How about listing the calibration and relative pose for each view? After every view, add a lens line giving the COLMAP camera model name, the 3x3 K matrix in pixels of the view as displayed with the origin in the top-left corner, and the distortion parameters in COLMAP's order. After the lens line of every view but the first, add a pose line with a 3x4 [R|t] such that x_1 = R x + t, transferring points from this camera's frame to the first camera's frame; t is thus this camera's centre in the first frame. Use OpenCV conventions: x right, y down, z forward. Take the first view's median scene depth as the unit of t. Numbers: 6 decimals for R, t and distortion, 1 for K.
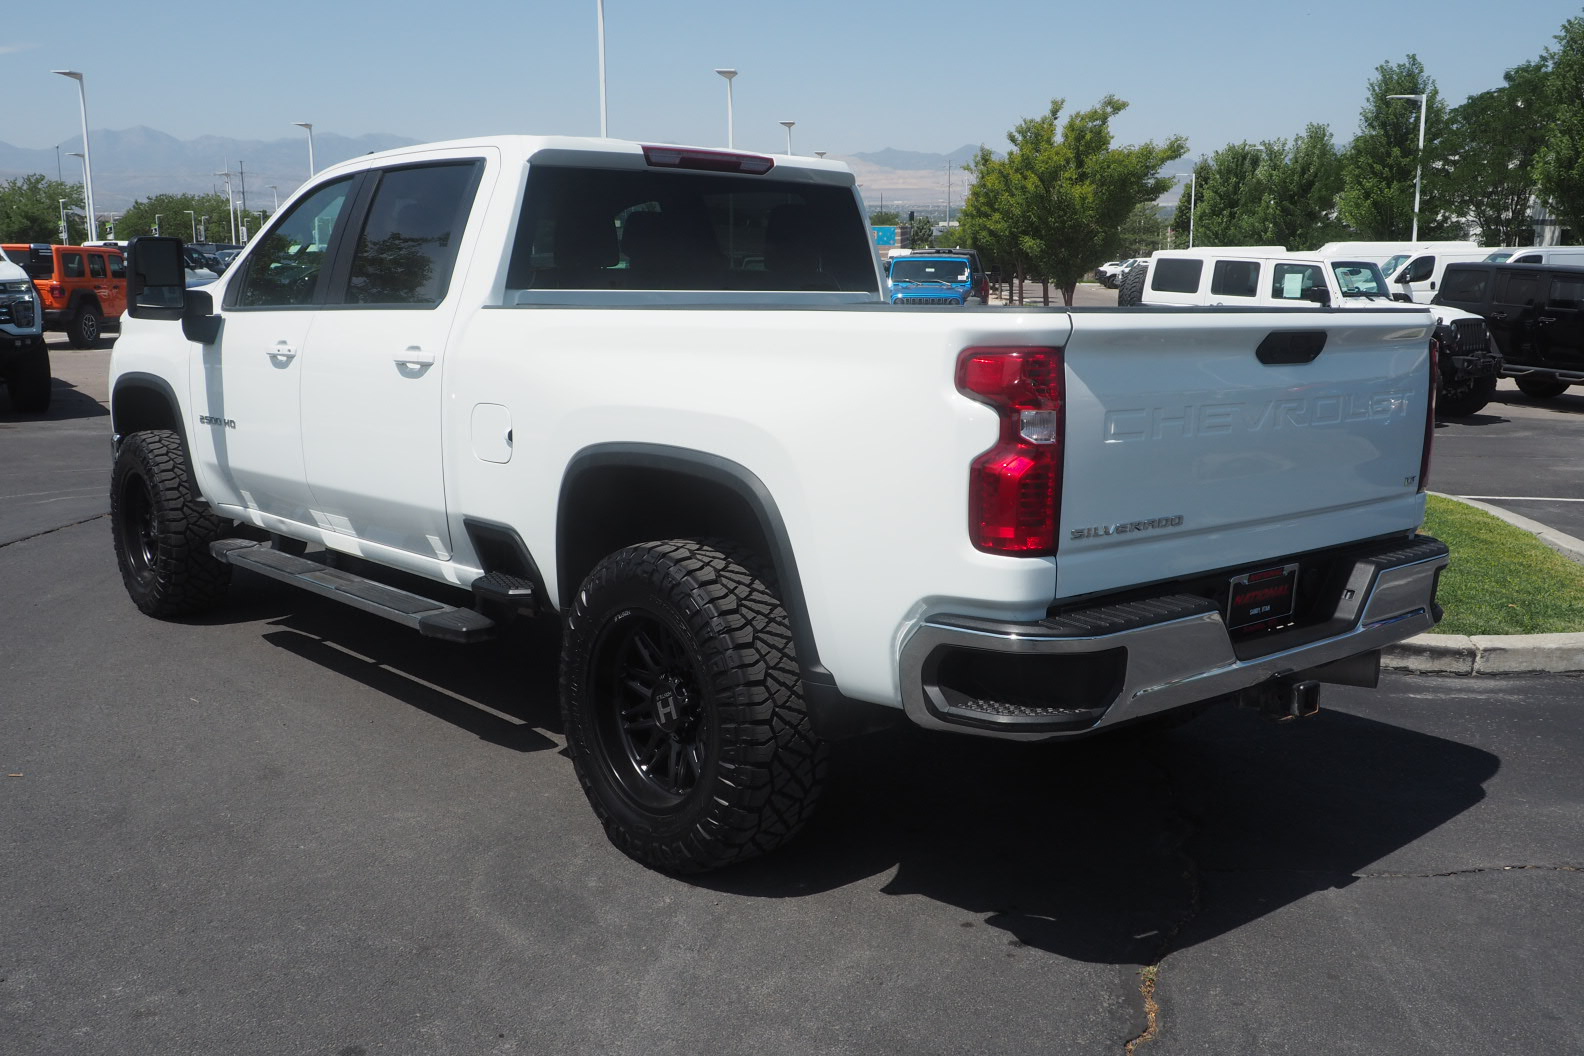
lens RADIAL K [[1524.2, 0, 792.0], [0, 1524.2, 528.0], [0, 0, 1]] dist [-0.015808, 0.007738]
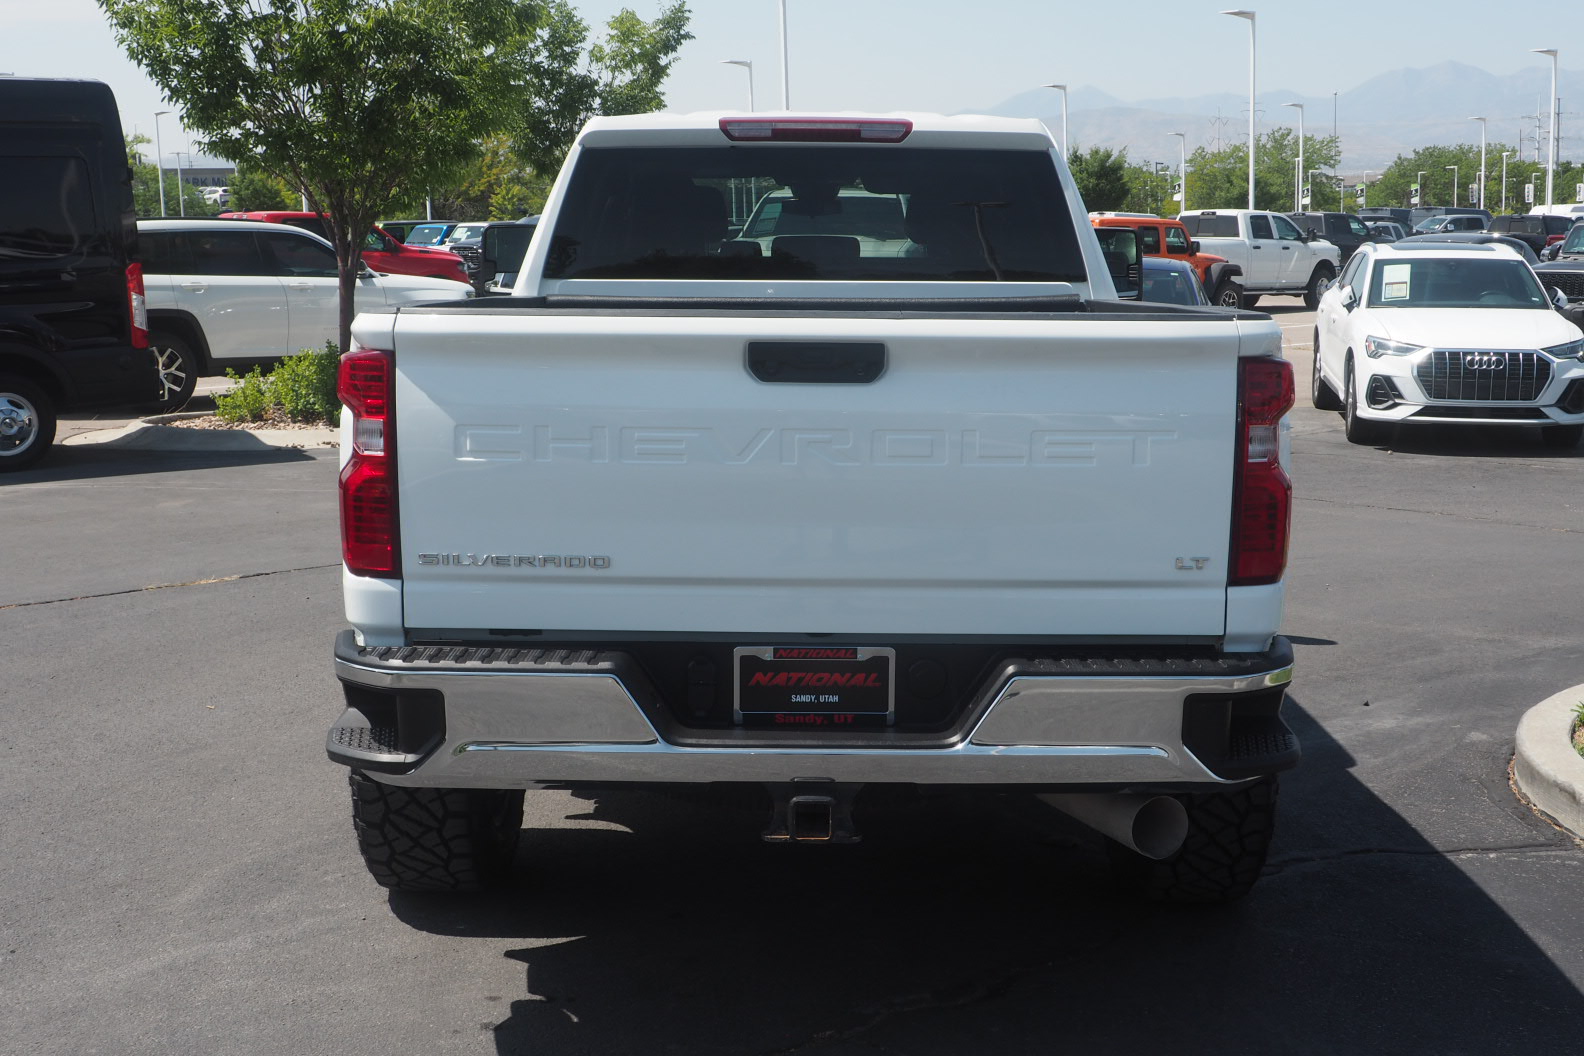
lens RADIAL K [[1986.7, 0, 792.0], [0, 1986.7, 528.0], [0, 0, 1]] dist [-0.024736, 0.015053]
pose [[0.741209, 0.089068, -0.665339, 0.900869], [-0.104642, 0.994372, 0.016541, -0.044918], [0.663068, 0.057362, 0.746358, 0.214996]]
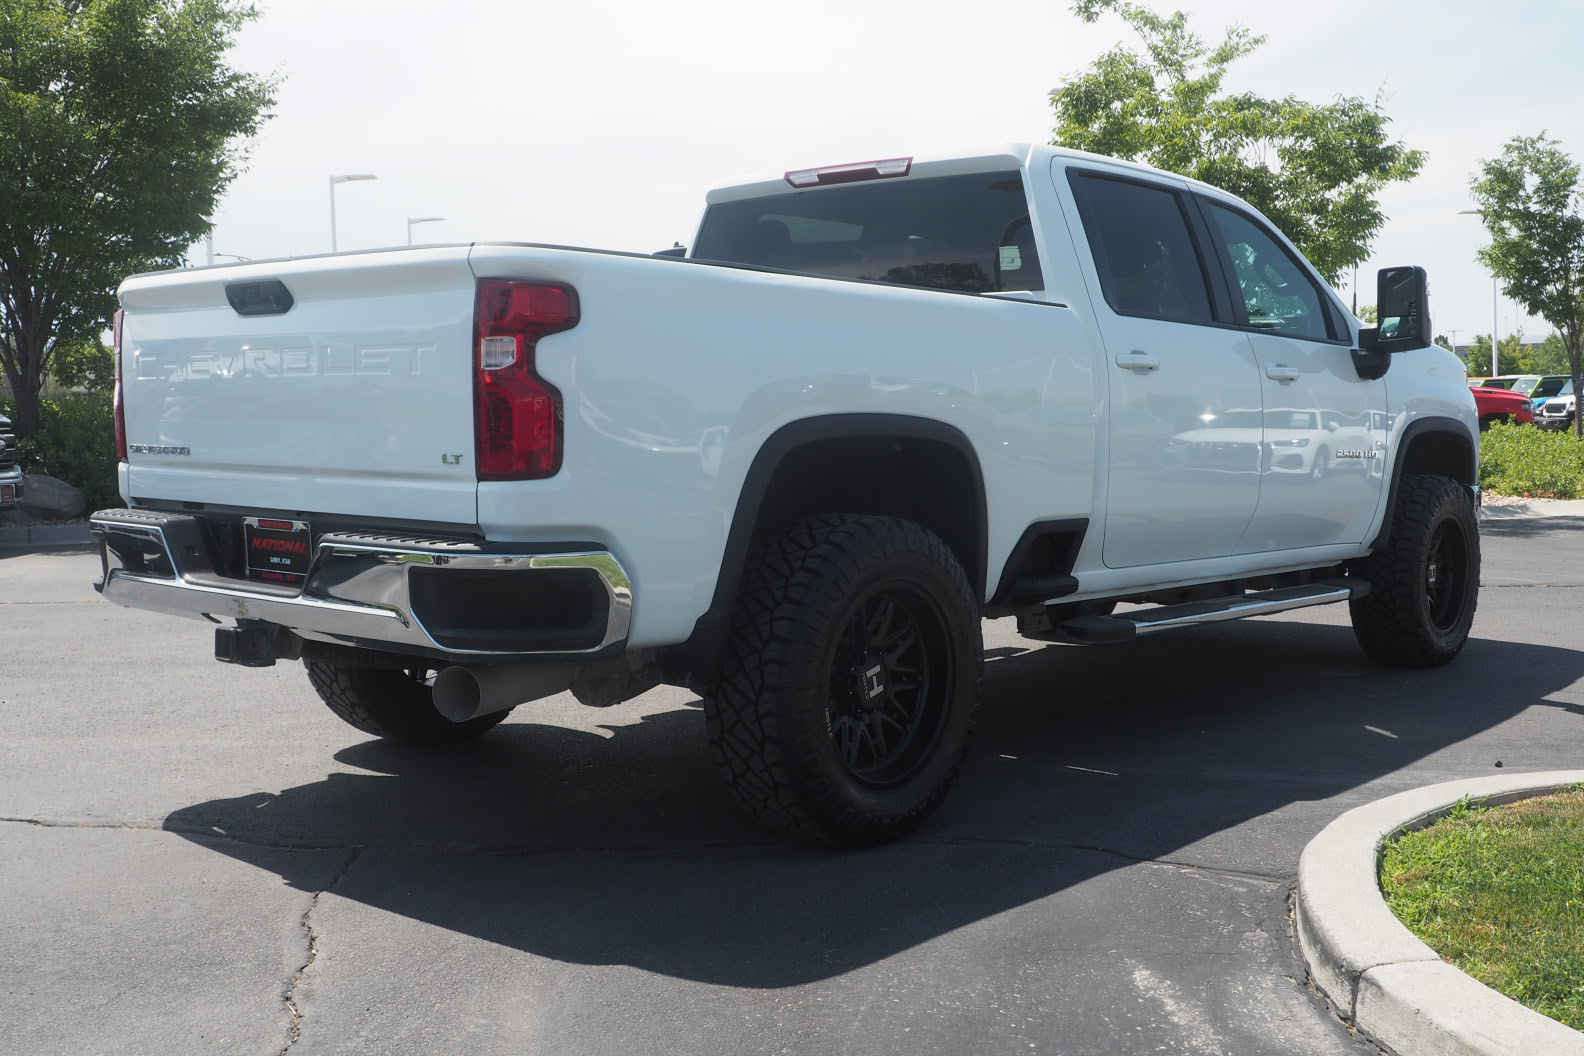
lens RADIAL K [[1670.8, 0, 792.0], [0, 1670.8, 528.0], [0, 0, 1]] dist [-0.018415, -0.011252]
pose [[0.111038, 0.057766, -0.992136, 1.344216], [-0.160000, 0.986326, 0.039521, -0.061005], [0.980852, 0.154353, 0.118762, 1.118127]]
